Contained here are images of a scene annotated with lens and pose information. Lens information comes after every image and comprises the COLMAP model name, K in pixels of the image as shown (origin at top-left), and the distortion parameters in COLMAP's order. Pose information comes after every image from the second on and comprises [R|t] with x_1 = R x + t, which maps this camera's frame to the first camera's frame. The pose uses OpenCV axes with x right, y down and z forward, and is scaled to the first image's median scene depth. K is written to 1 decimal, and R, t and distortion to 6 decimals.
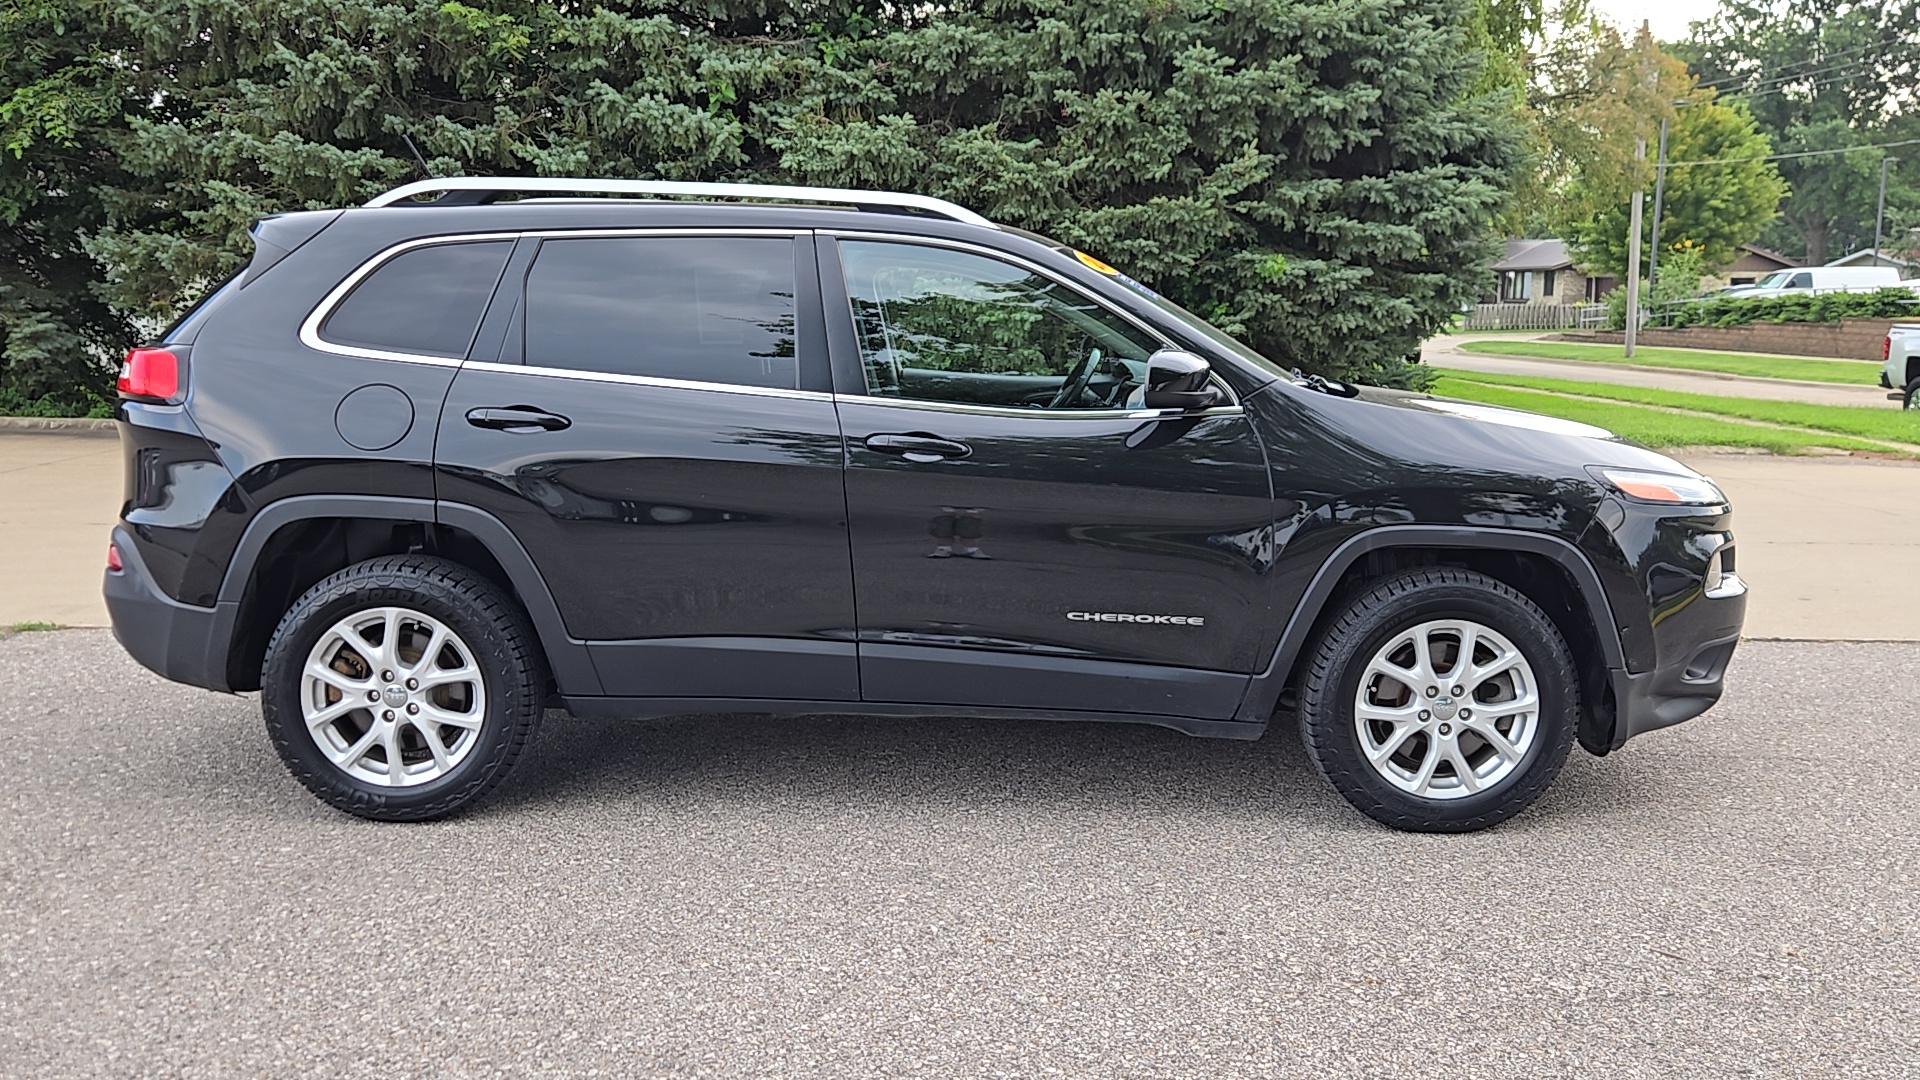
lens RADIAL K [[1602.0, 0, 957.7], [0, 1602.0, 542.2], [0, 0, 1]] dist [0.004143, 0.002153]
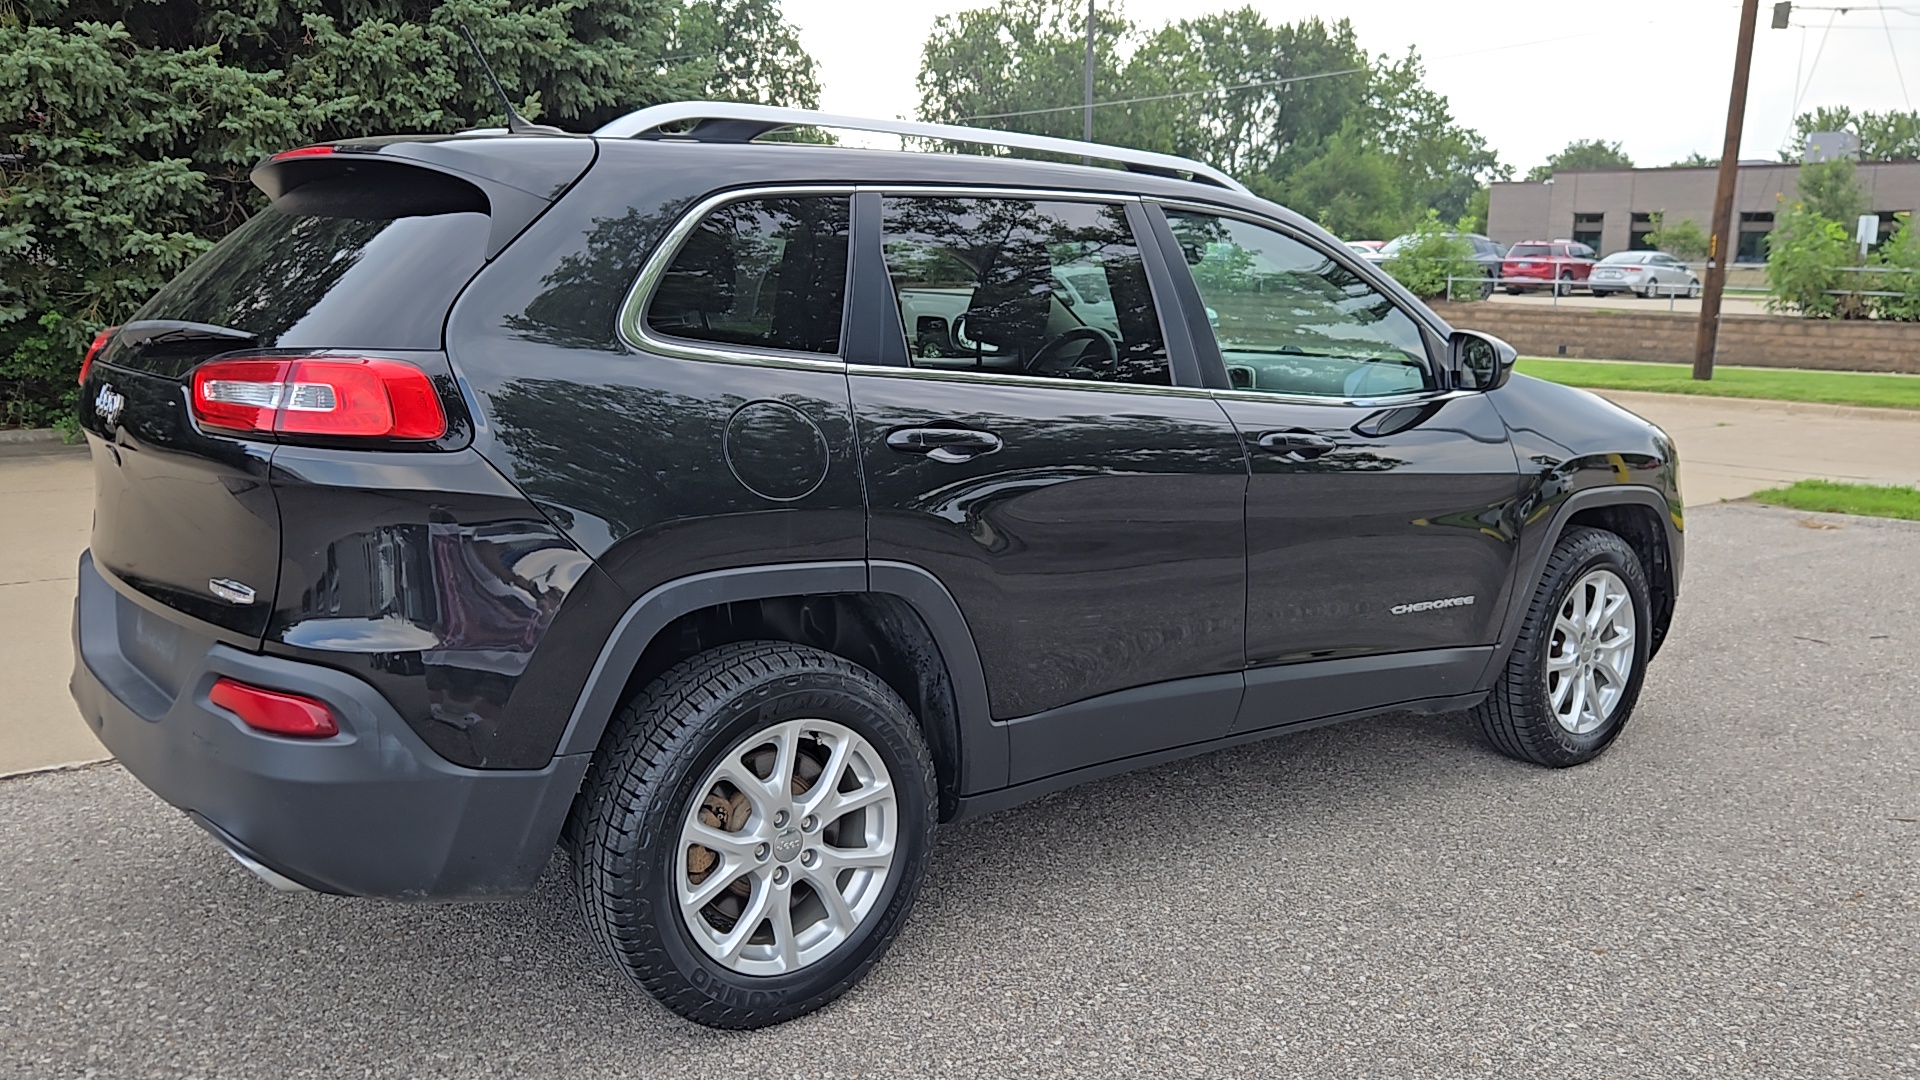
lens RADIAL K [[1602.0, 0, 955.0], [0, 1602.0, 536.8], [0, 0, 1]] dist [0.004143, 0.002153]
pose [[0.779611, -0.095740, 0.618903, -0.693303], [0.082559, 0.995332, 0.049974, -0.064660], [-0.620798, 0.012135, 0.783876, 0.392472]]
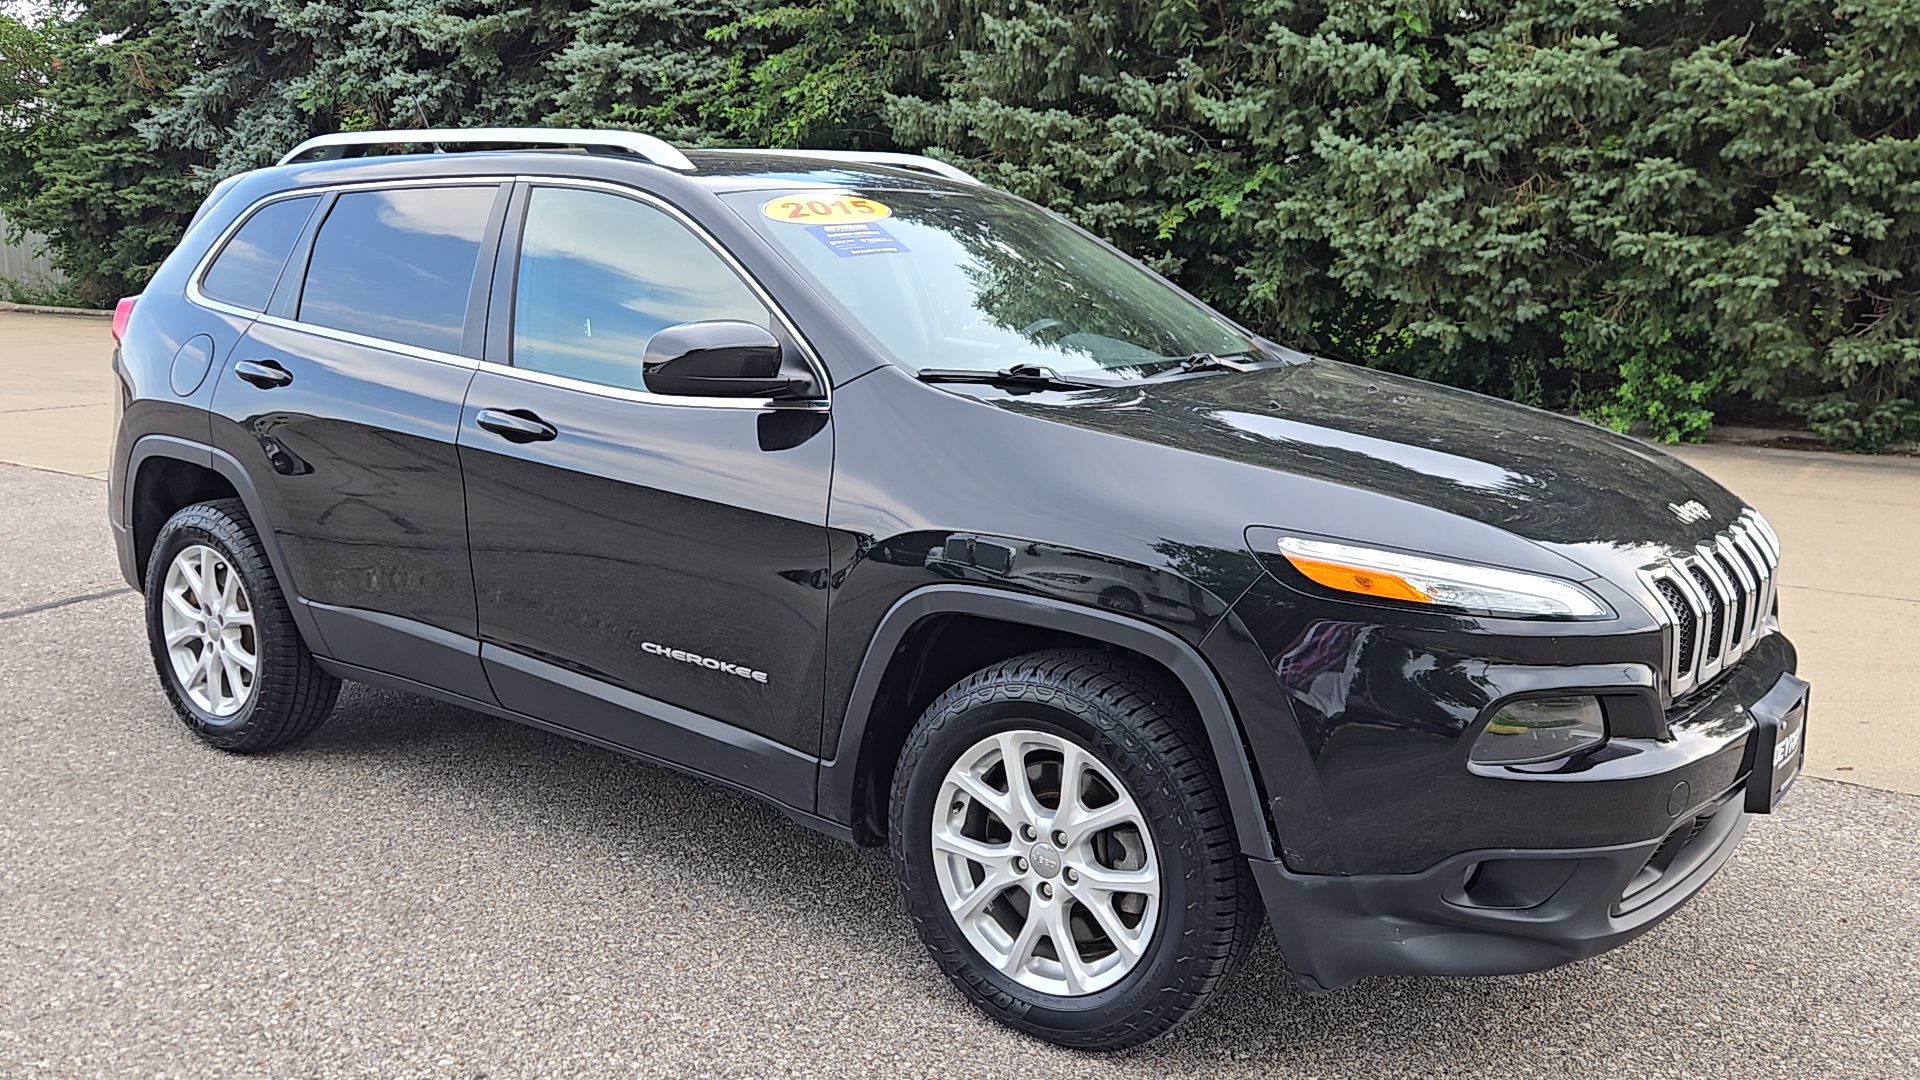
lens RADIAL K [[1602.0, 0, 945.5], [0, 1602.0, 548.0], [0, 0, 1]] dist [0.004143, 0.002153]
pose [[0.806301, 0.108303, -0.581506, 0.630742], [-0.092276, 0.994089, 0.057198, -0.061027], [0.584264, 0.007540, 0.811529, 0.411735]]
